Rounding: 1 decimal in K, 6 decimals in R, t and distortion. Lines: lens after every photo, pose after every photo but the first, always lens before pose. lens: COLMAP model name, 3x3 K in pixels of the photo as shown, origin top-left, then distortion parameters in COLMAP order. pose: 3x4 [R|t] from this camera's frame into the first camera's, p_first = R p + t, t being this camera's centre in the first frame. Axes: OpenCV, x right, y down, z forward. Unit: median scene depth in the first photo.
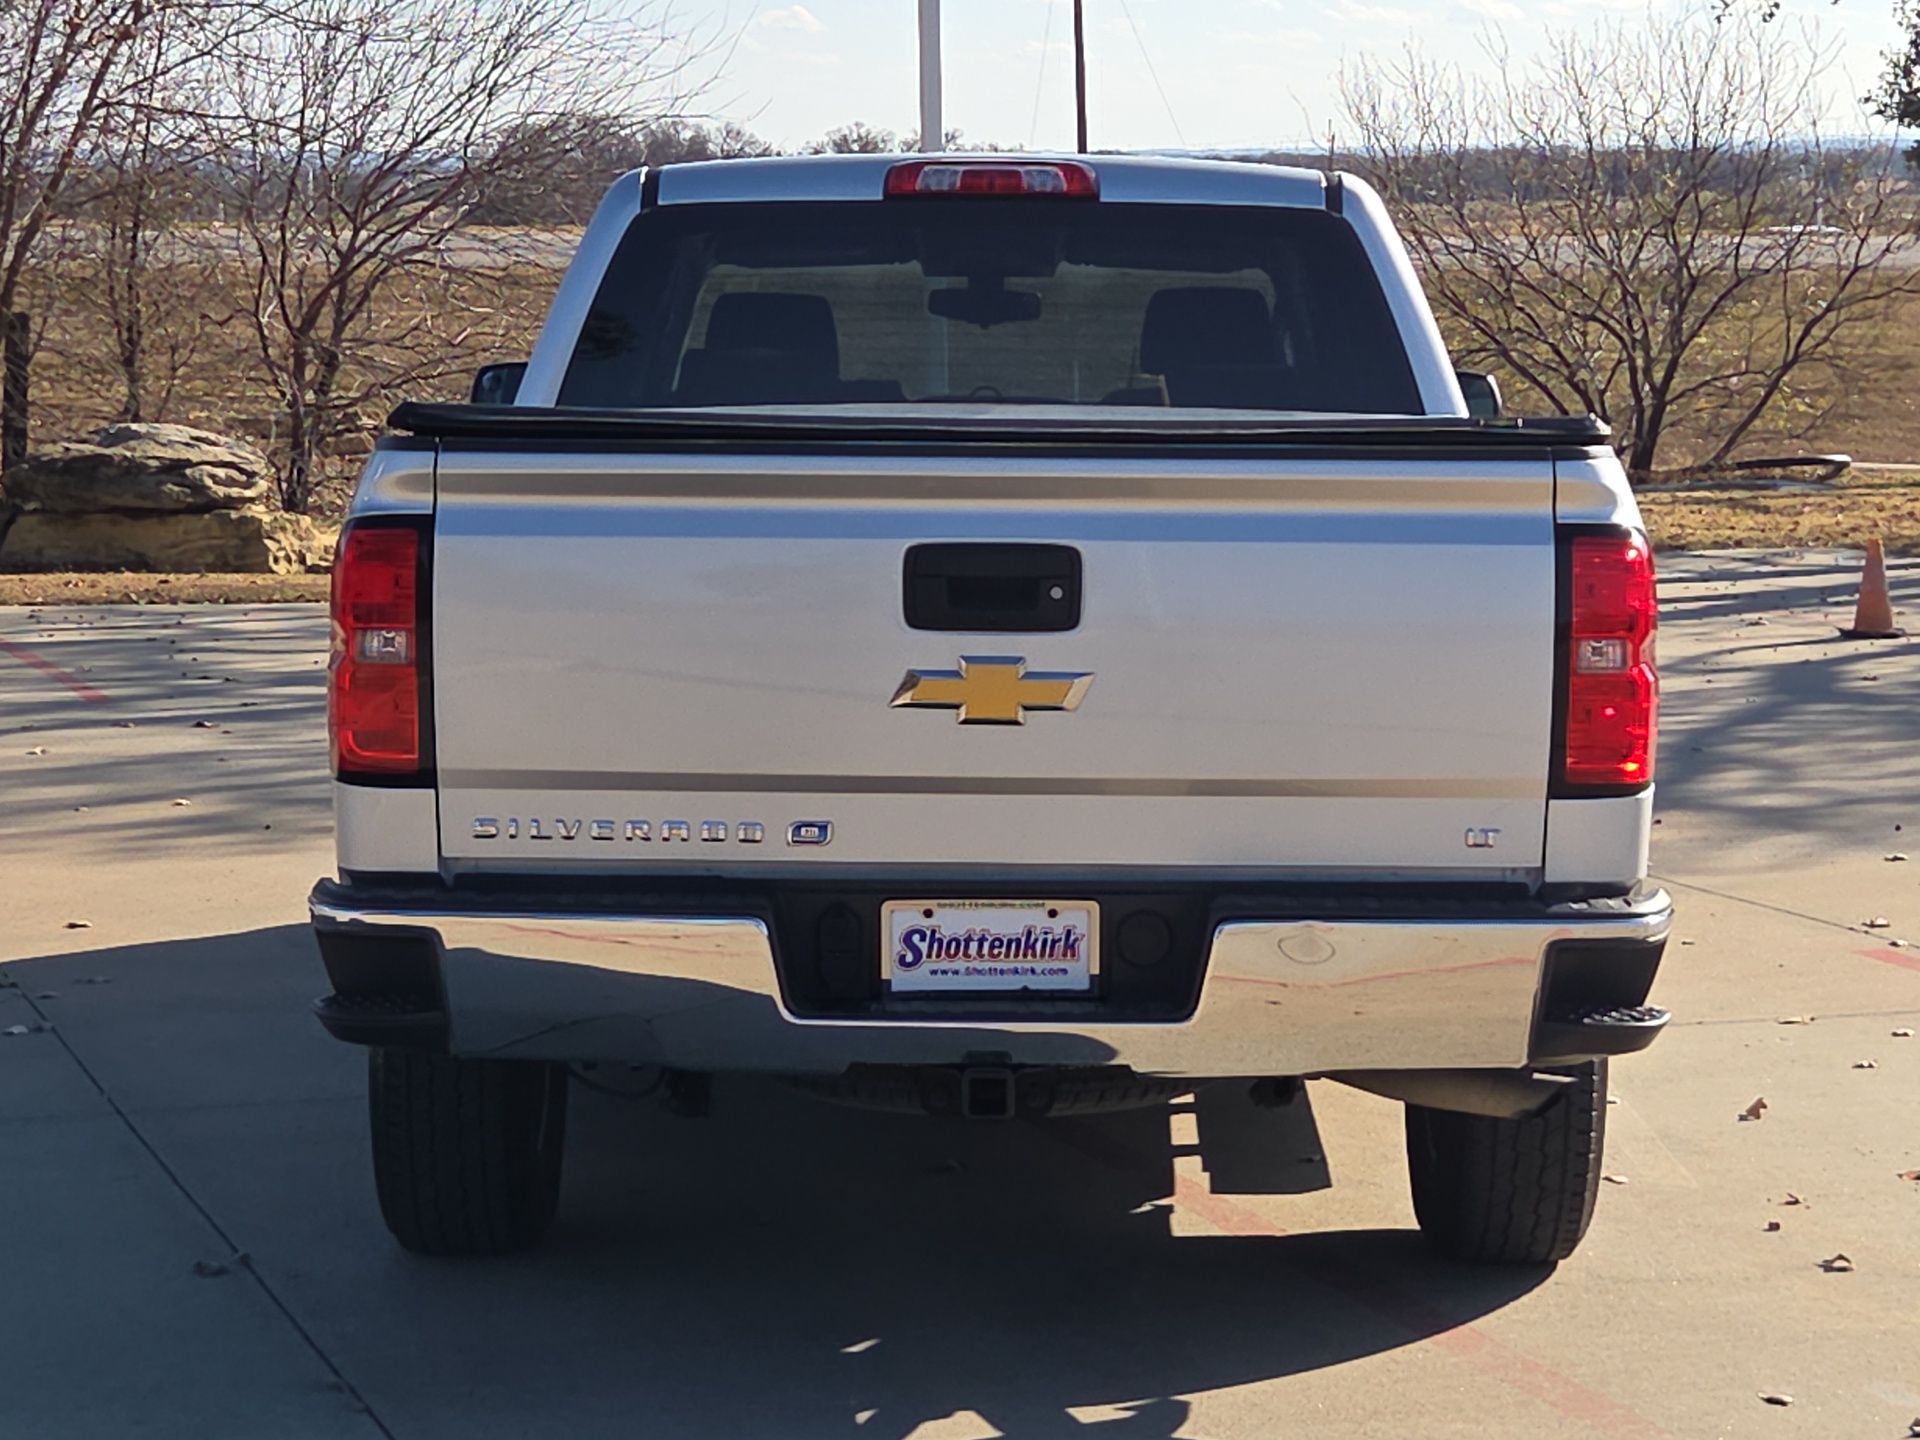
lens RADIAL K [[3919.0, 0, 960.0], [0, 3919.0, 720.0], [0, 0, 1]] dist [0.194476, -0.330895]
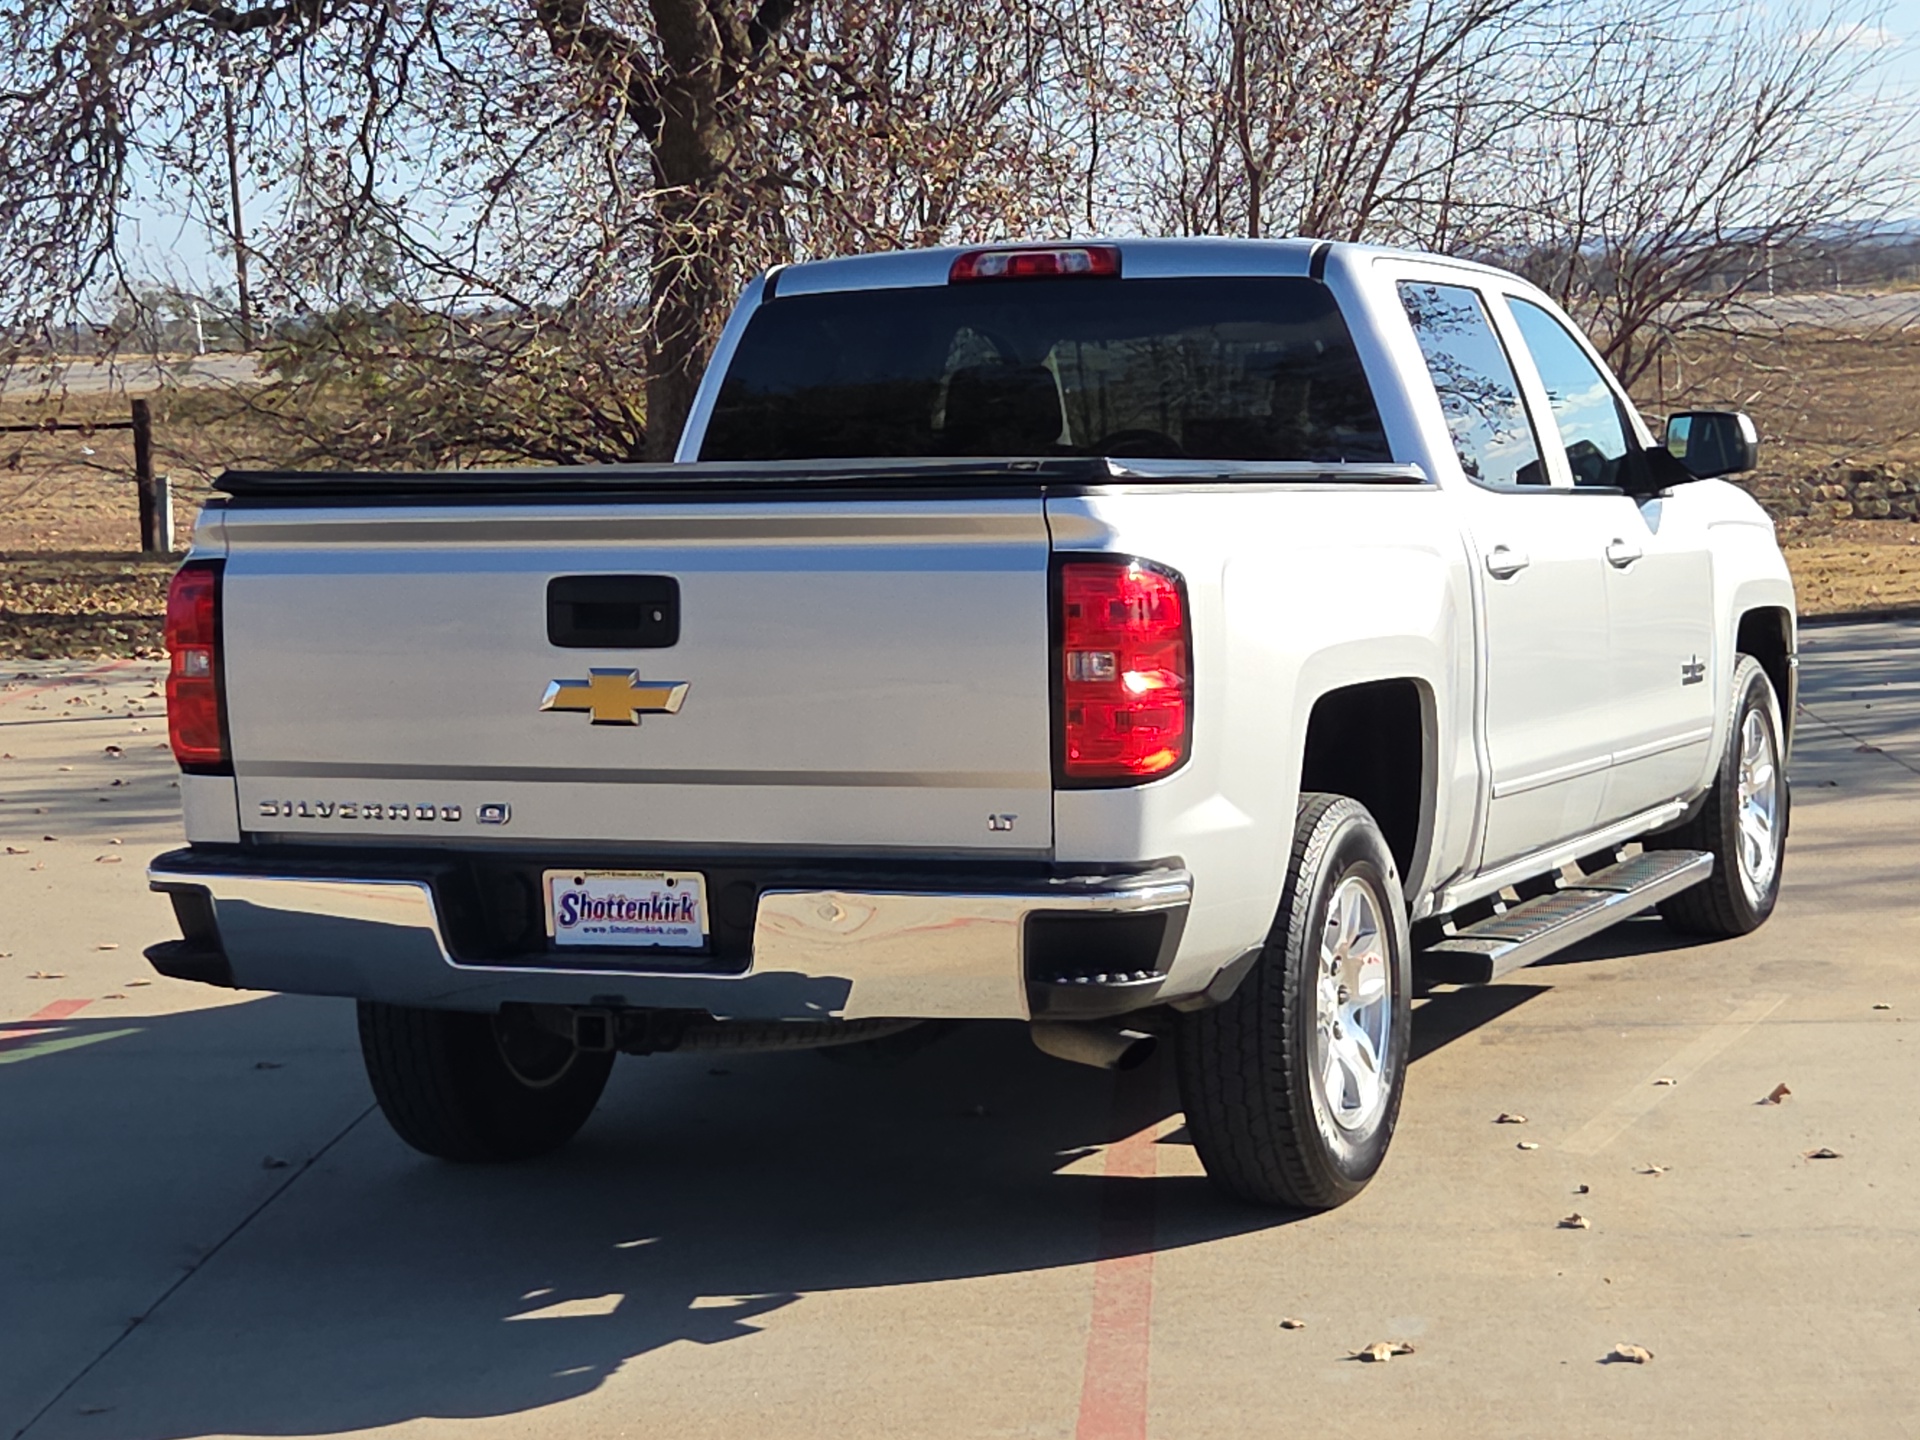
lens RADIAL K [[3651.8, 0, 1056.6], [0, 3651.8, 683.5], [0, 0, 1]] dist [0.180049, -0.158512]
pose [[0.932440, -0.003341, -0.361309, 0.538870], [-0.003332, 0.999835, -0.017846, 0.007971], [0.361309, 0.017844, 0.932275, -0.004579]]
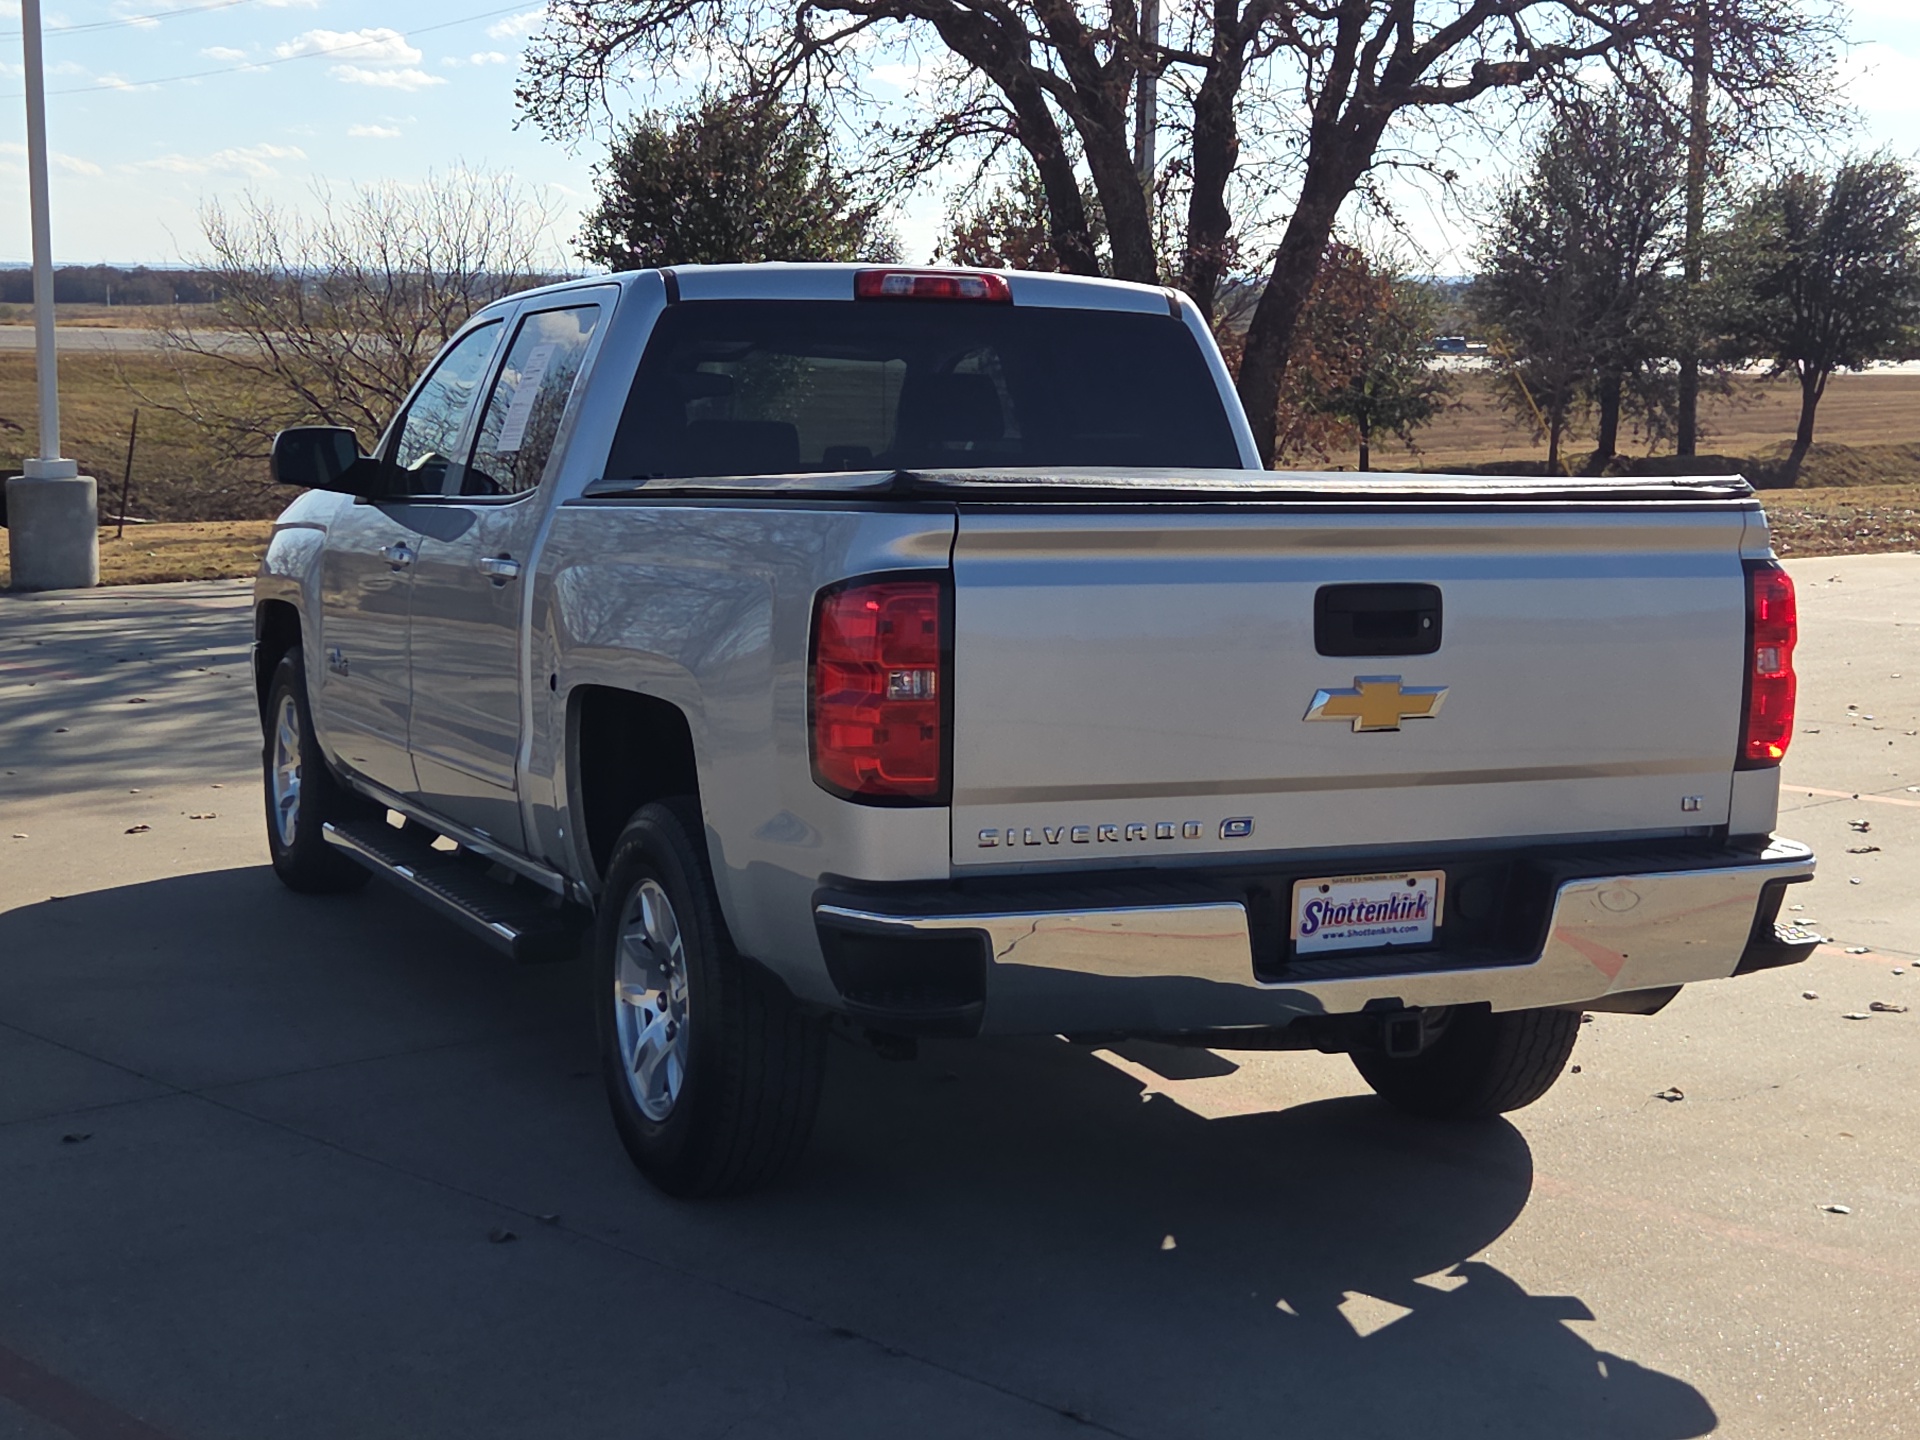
lens RADIAL K [[2704.0, 0, 960.0], [0, 2704.0, 720.0], [0, 0, 1]] dist [0.215691, -0.119601]
pose [[0.912158, -0.039475, 0.407933, -0.453512], [0.032324, 0.999179, 0.024411, -0.027279], [-0.408562, -0.009080, 0.912685, 0.275553]]
